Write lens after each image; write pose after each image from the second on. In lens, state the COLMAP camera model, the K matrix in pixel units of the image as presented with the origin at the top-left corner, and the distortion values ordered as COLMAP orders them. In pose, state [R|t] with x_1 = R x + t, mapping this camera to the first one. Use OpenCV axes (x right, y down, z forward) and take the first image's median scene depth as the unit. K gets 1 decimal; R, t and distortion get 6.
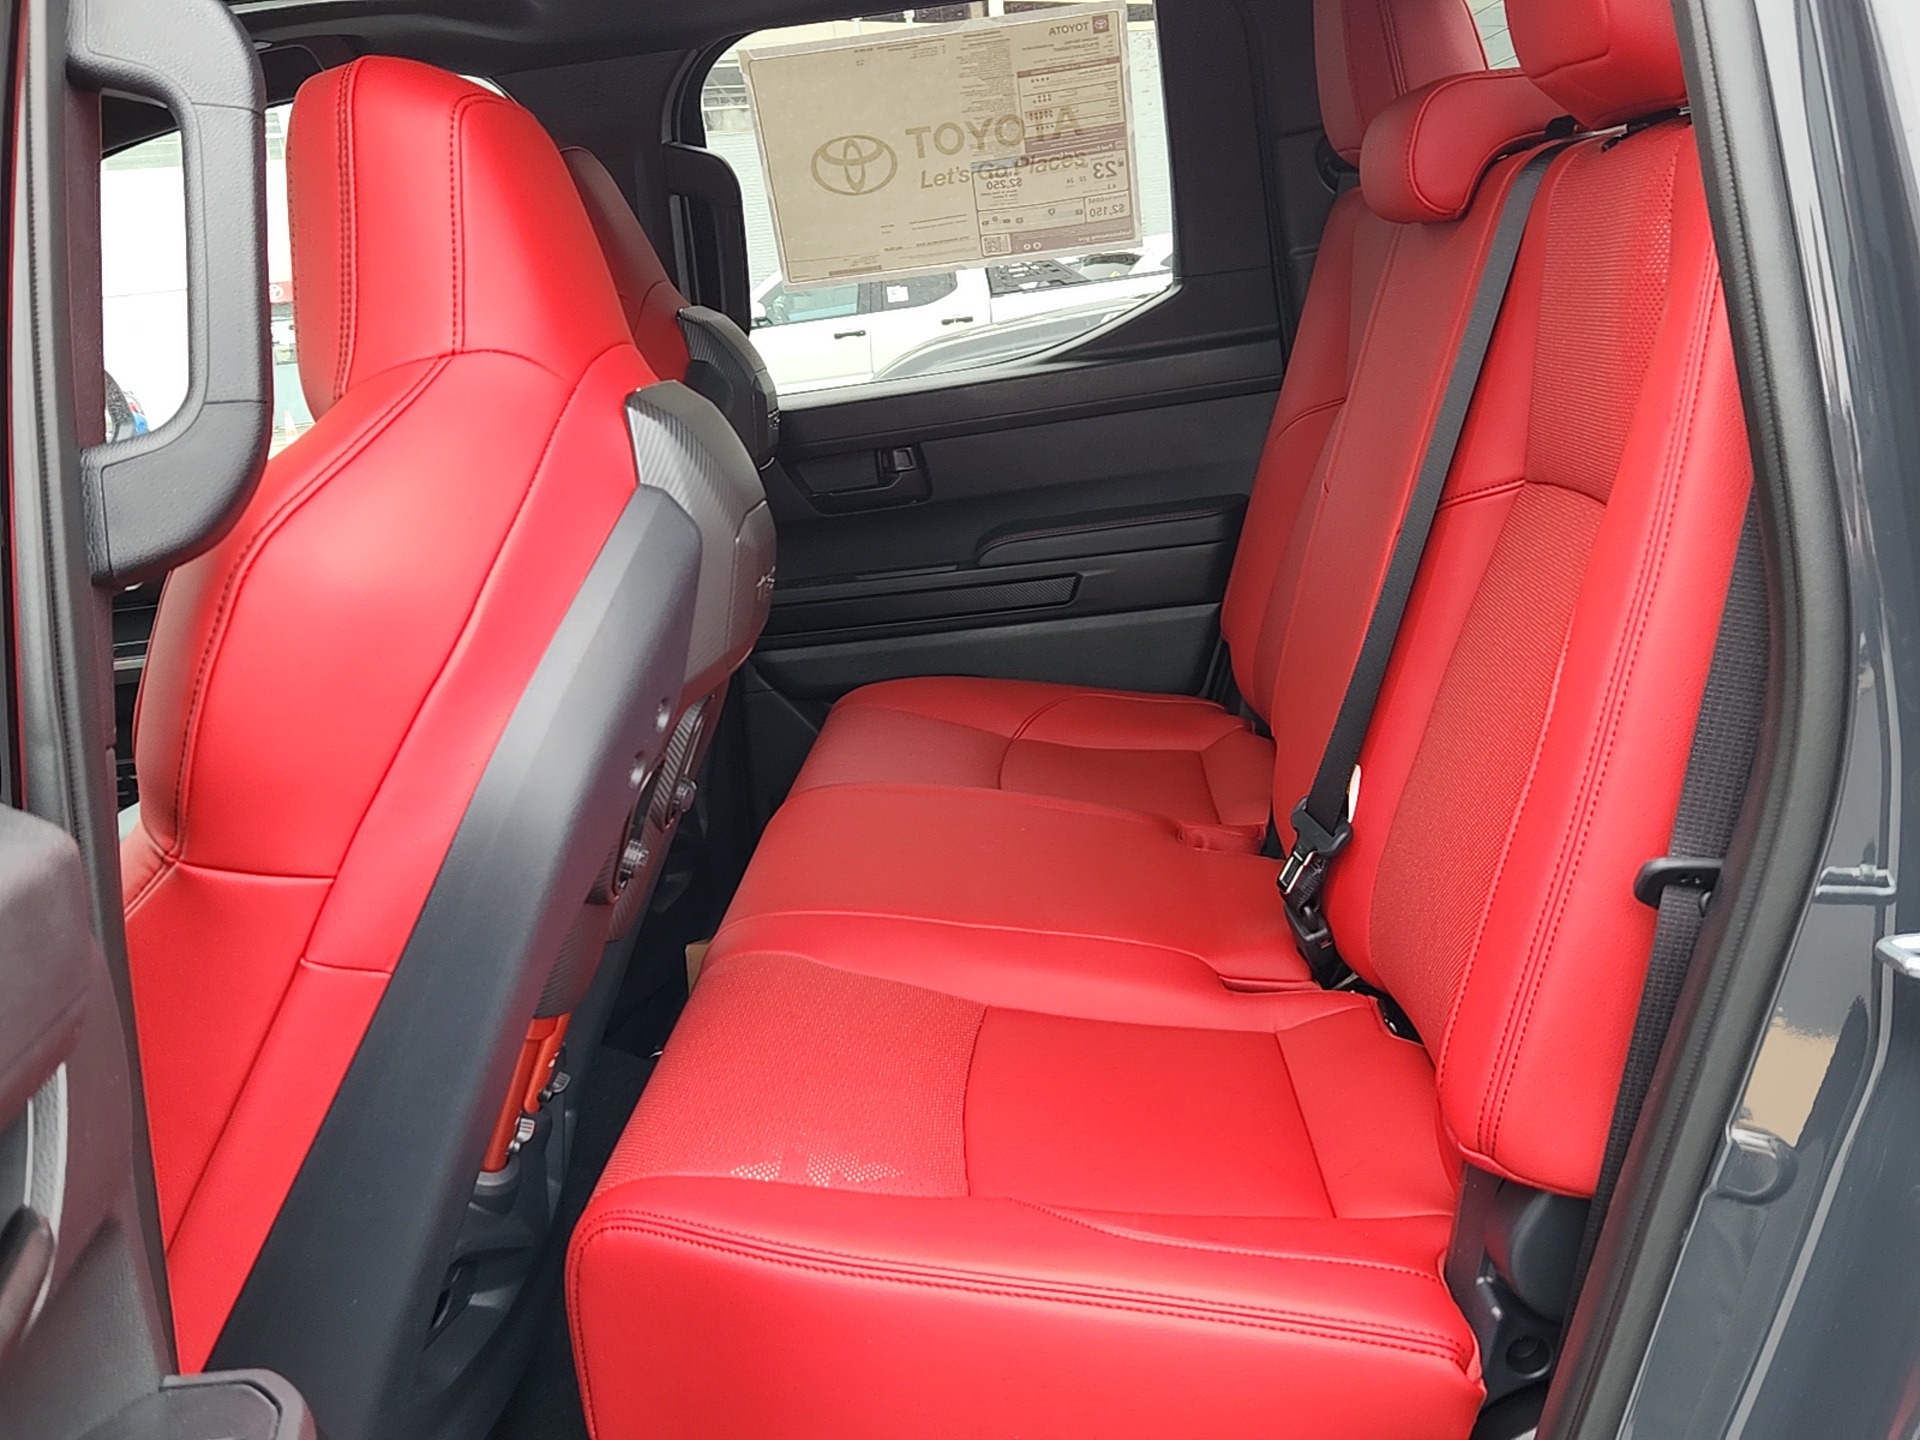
lens RADIAL K [[1842.4, 0, 996.4], [0, 1842.4, 714.0], [0, 0, 1]] dist [0.099256, -0.153126]
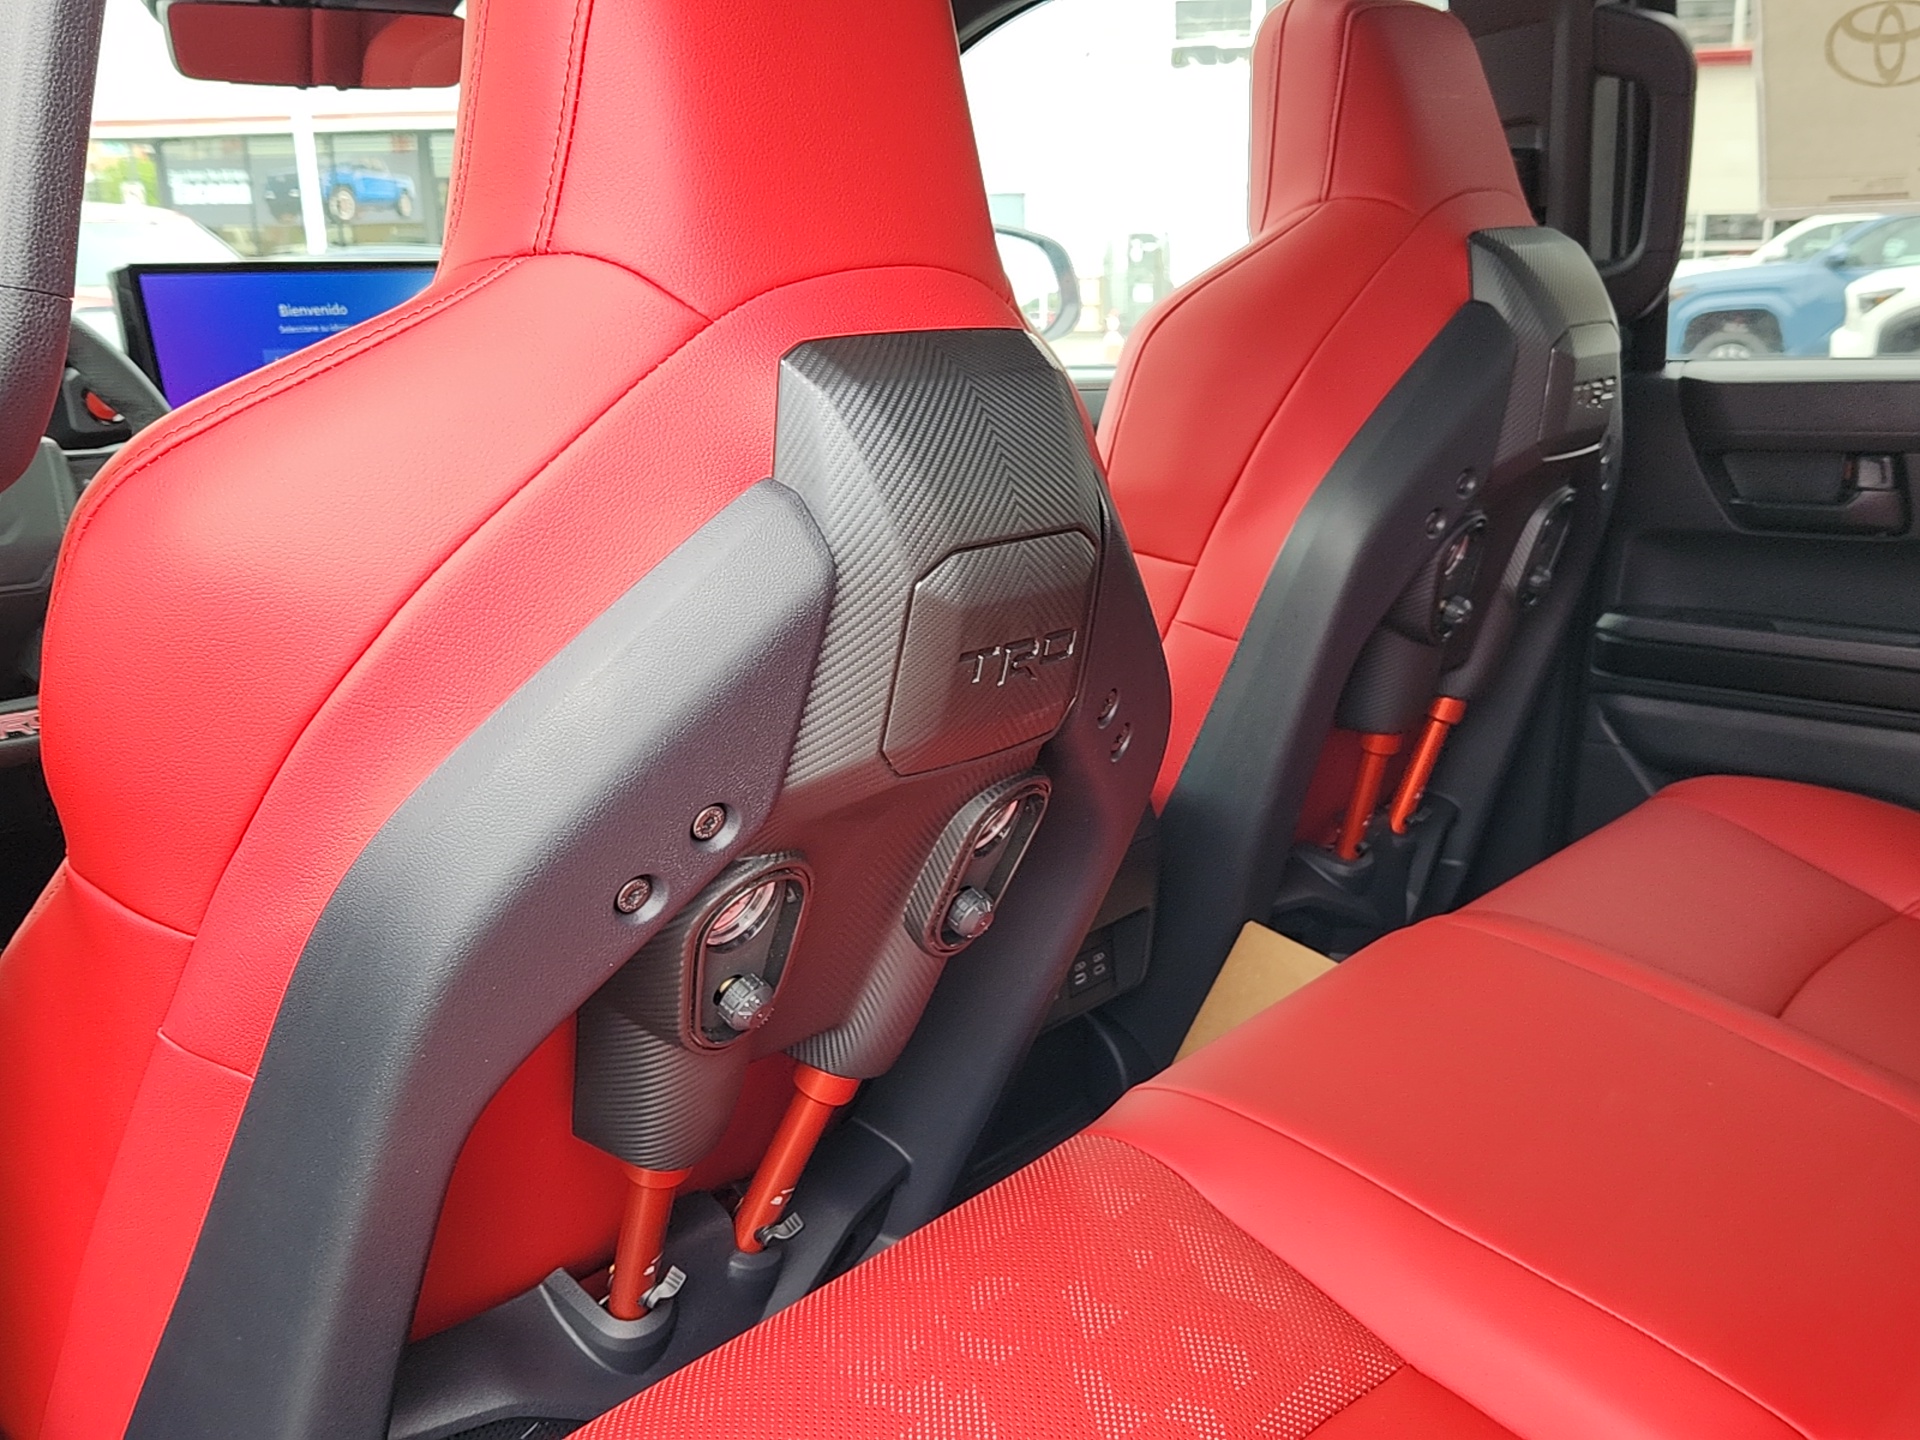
lens RADIAL K [[1842.4, 0, 996.4], [0, 1842.4, 714.0], [0, 0, 1]] dist [0.099256, -0.153126]
pose [[0.774452, 0.238687, -0.585878, 0.132125], [-0.209658, 0.970594, 0.118280, -0.066290], [0.596882, 0.031232, 0.801721, 0.252311]]
